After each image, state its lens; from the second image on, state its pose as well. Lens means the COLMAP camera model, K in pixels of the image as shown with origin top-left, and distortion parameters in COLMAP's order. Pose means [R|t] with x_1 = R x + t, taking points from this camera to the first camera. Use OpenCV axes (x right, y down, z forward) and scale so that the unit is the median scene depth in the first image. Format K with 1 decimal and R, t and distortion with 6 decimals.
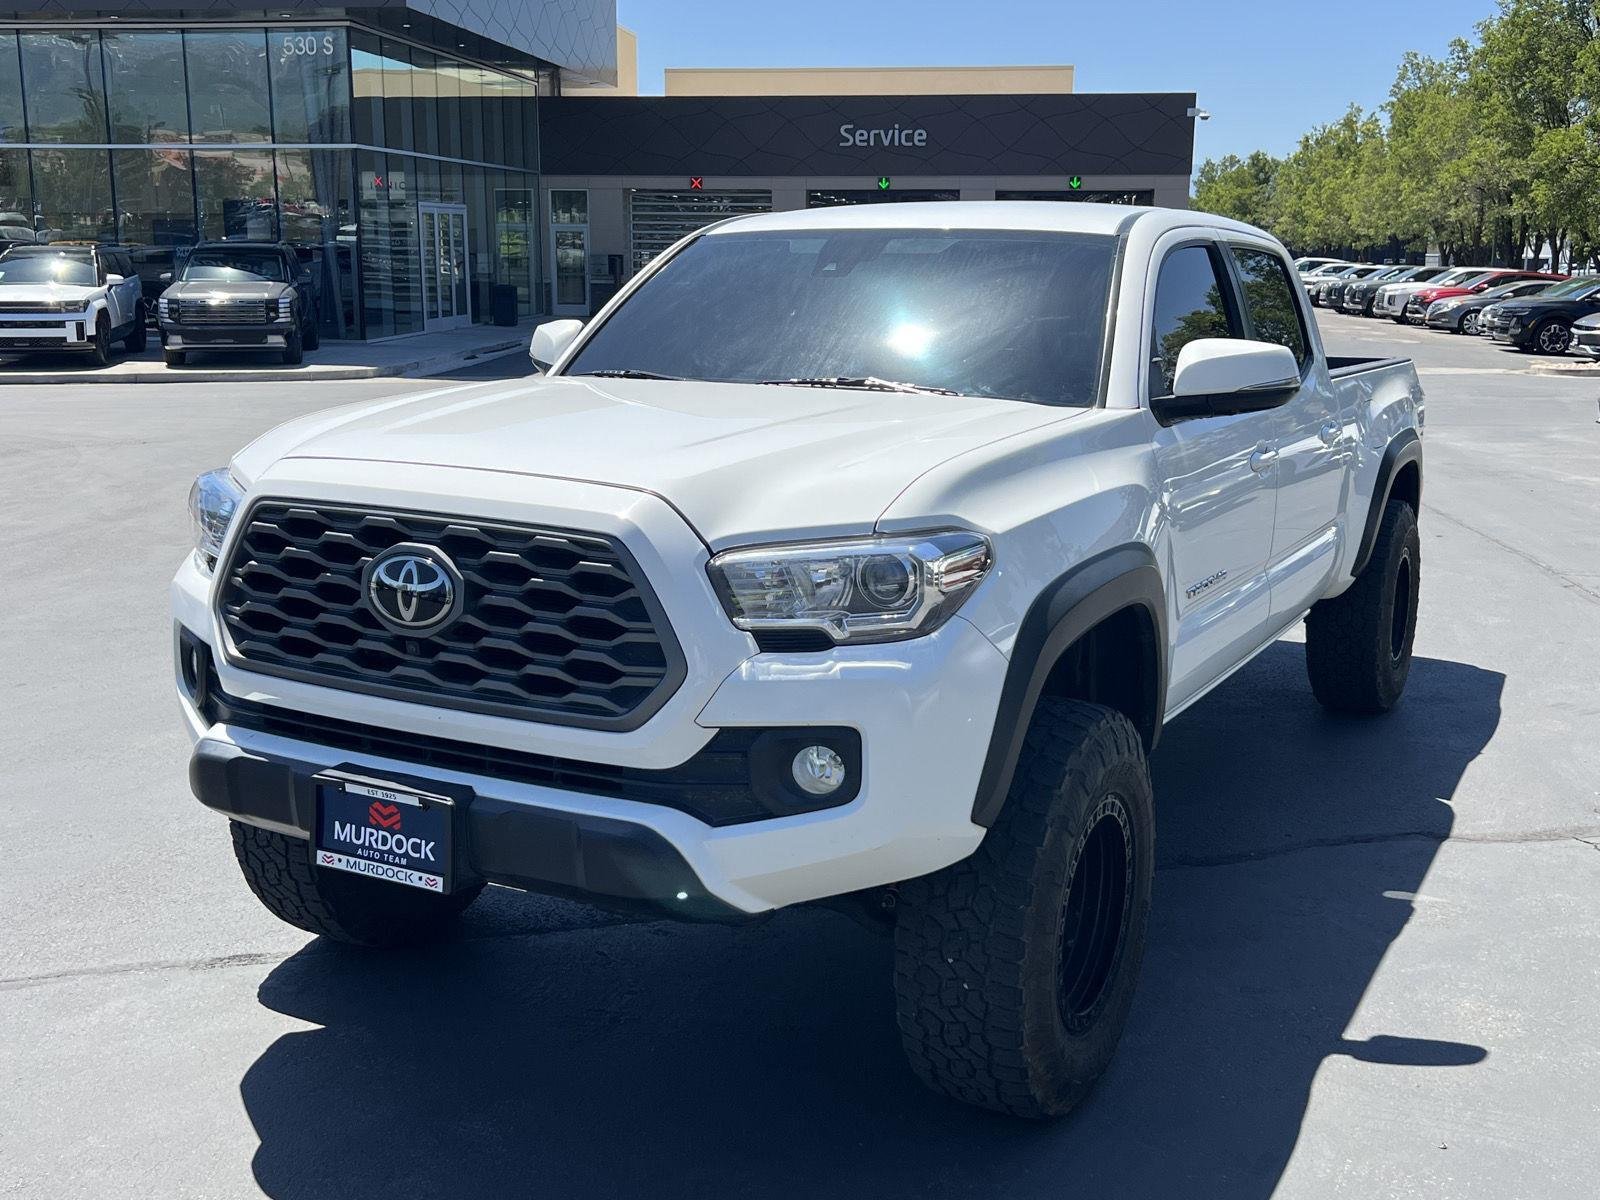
lens RADIAL K [[1678.6, 0, 795.5], [0, 1678.6, 602.5], [0, 0, 1]] dist [0.101534, -0.247318]
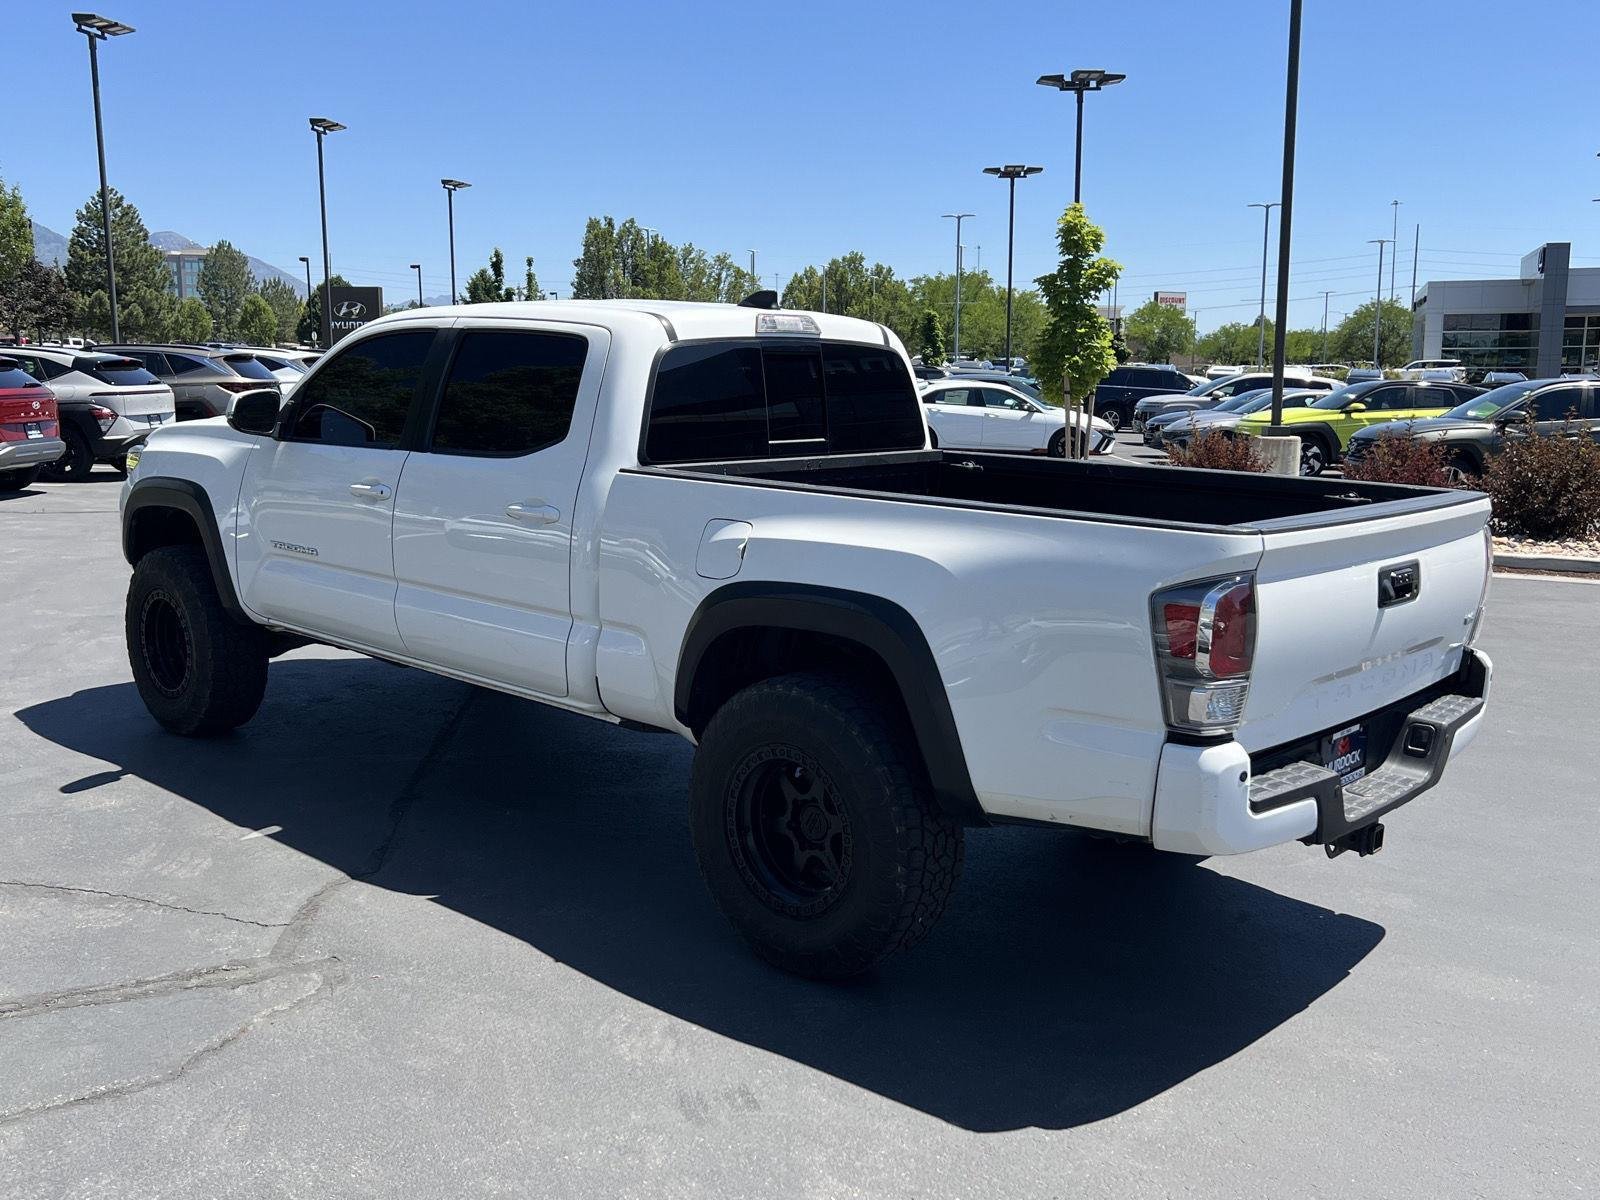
lens RADIAL K [[1501.1, 0, 794.3], [0, 1501.1, 604.4], [0, 0, 1]] dist [0.071609, -0.128357]
pose [[-0.251145, 0.143835, -0.957203, 1.330736], [-0.203178, 0.959033, 0.197419, -0.299440], [0.946385, 0.244064, -0.211633, 1.579440]]
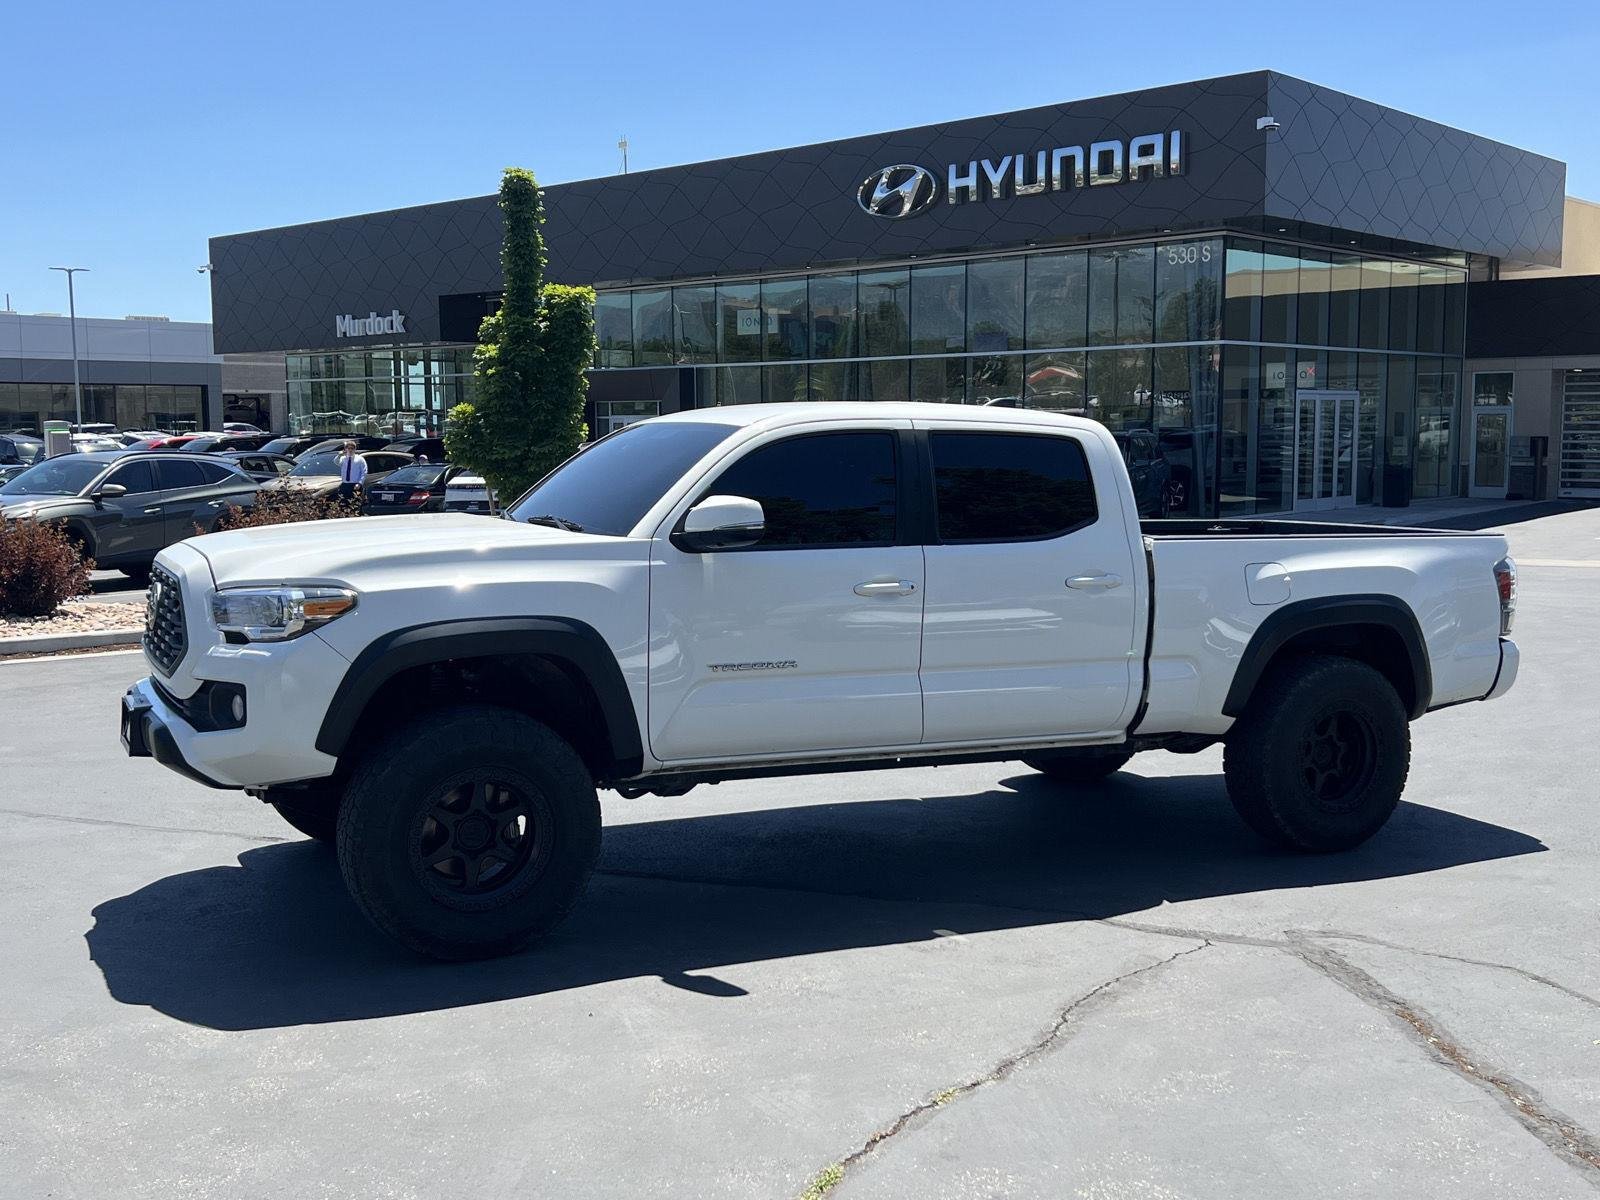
lens RADIAL K [[1678.6, 0, 795.5], [0, 1678.6, 602.5], [0, 0, 1]] dist [0.101534, -0.247318]
pose [[0.814804, 0.051220, -0.577469, 0.981051], [-0.112618, 0.991099, -0.070995, 0.029125], [0.568692, 0.122880, 0.813320, -0.123914]]
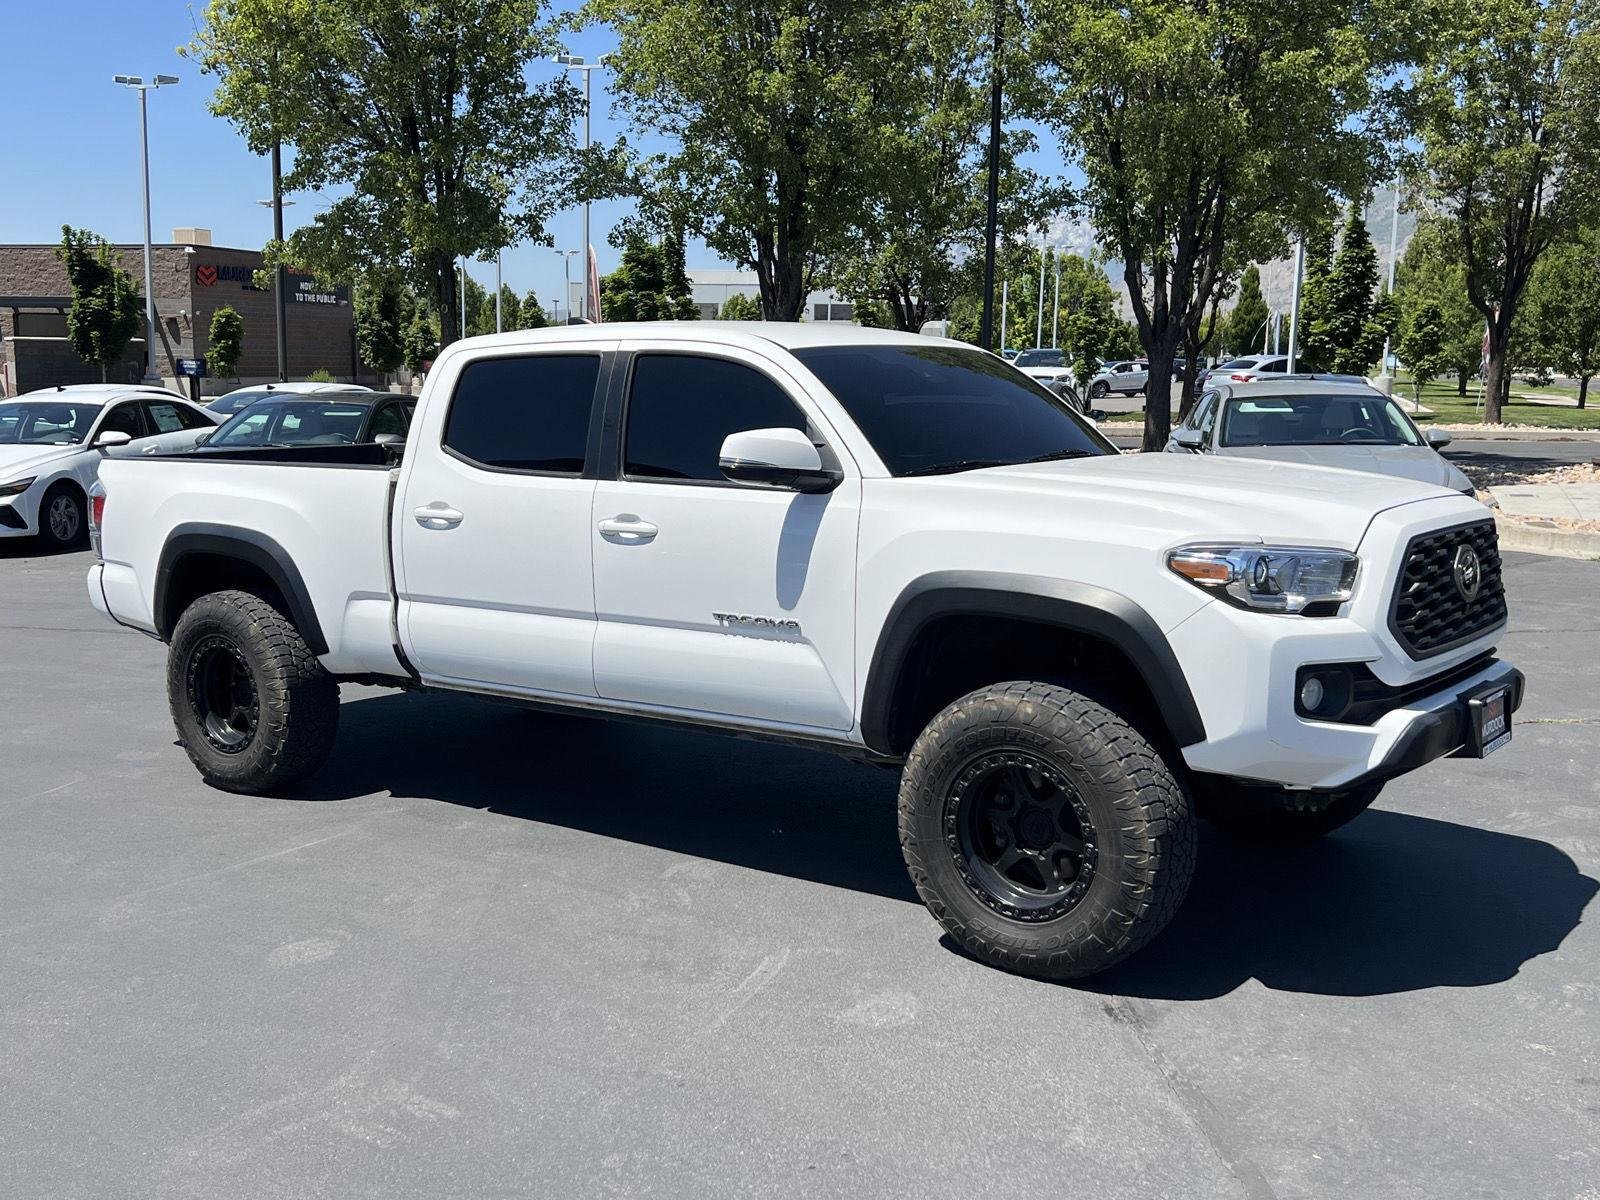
lens RADIAL K [[1678.6, 0, 795.5], [0, 1678.6, 602.5], [0, 0, 1]] dist [0.101534, -0.247318]
pose [[0.156532, -0.148349, 0.976468, -1.230581], [0.195178, 0.973805, 0.116656, -0.189508], [-0.968196, 0.172325, 0.181386, 0.851140]]
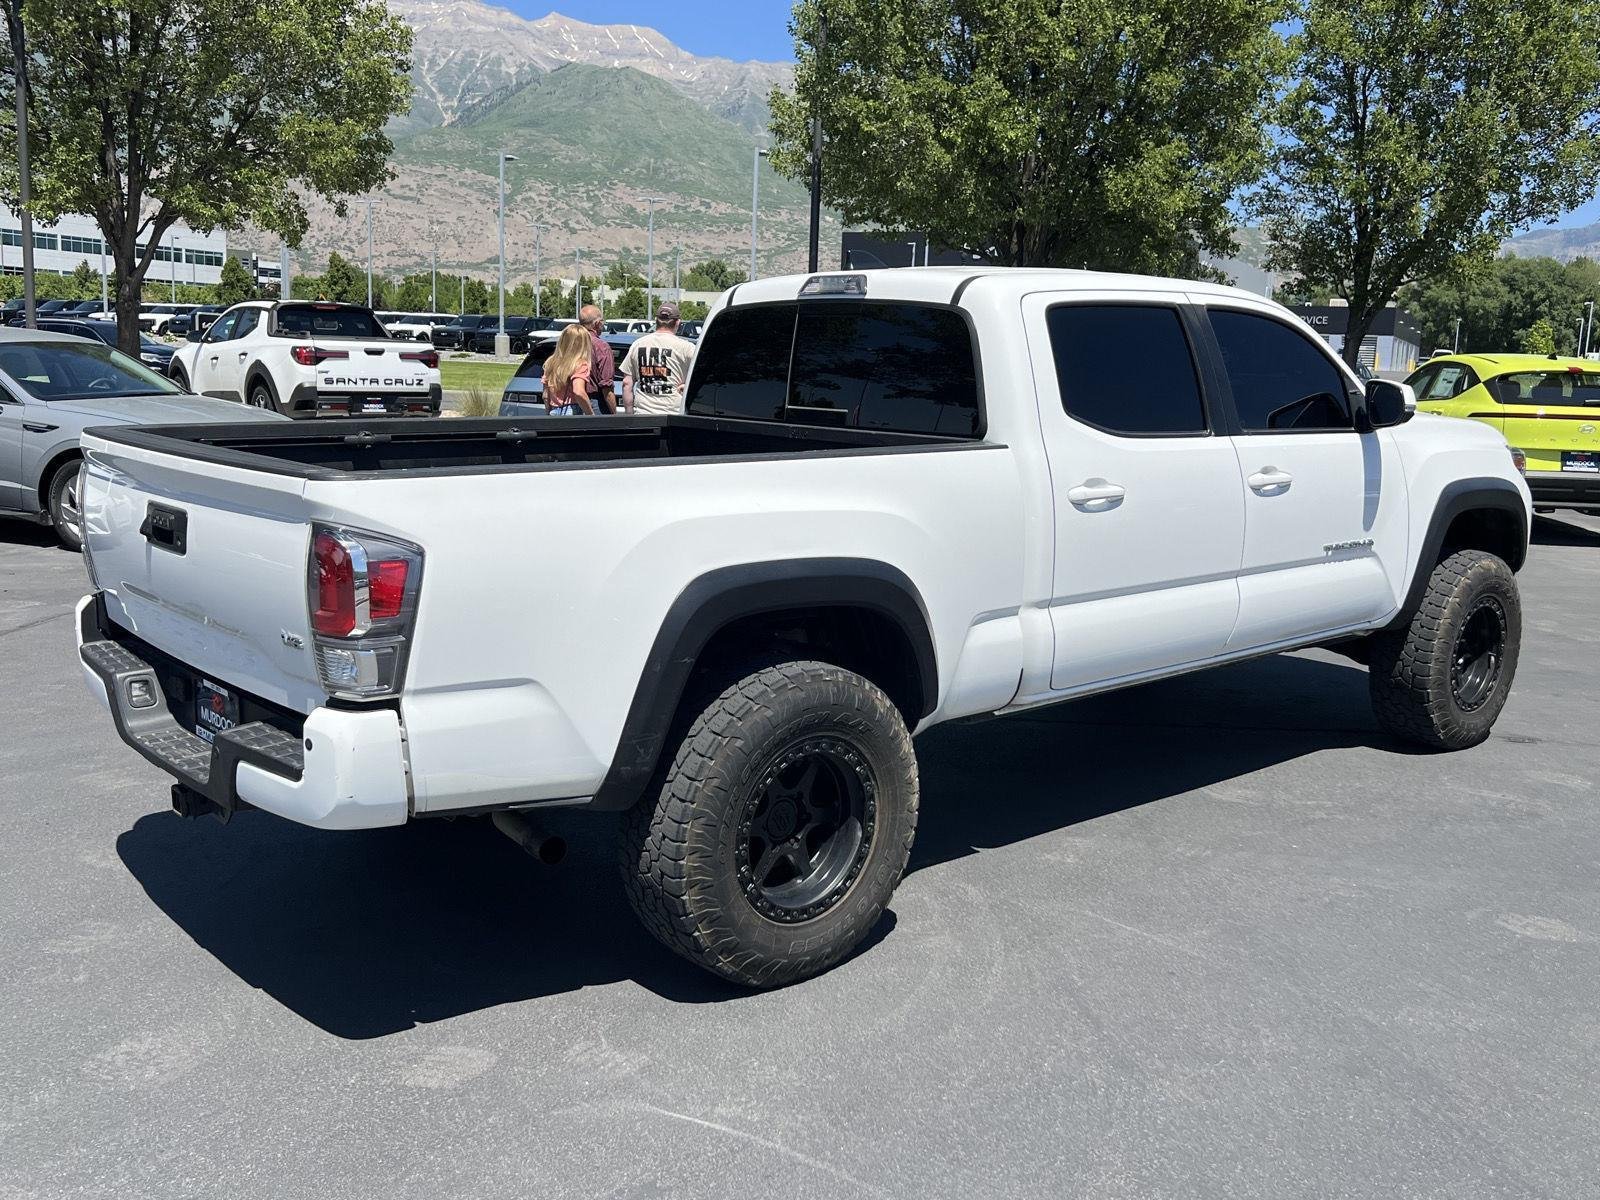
lens RADIAL K [[1501.1, 0, 794.3], [0, 1501.1, 604.4], [0, 0, 1]] dist [0.071609, -0.128357]
pose [[-0.934319, -0.095584, 0.343382, -0.136402], [0.032374, 0.936634, 0.348811, -0.437833], [-0.354964, 0.337017, -0.872021, 2.297213]]
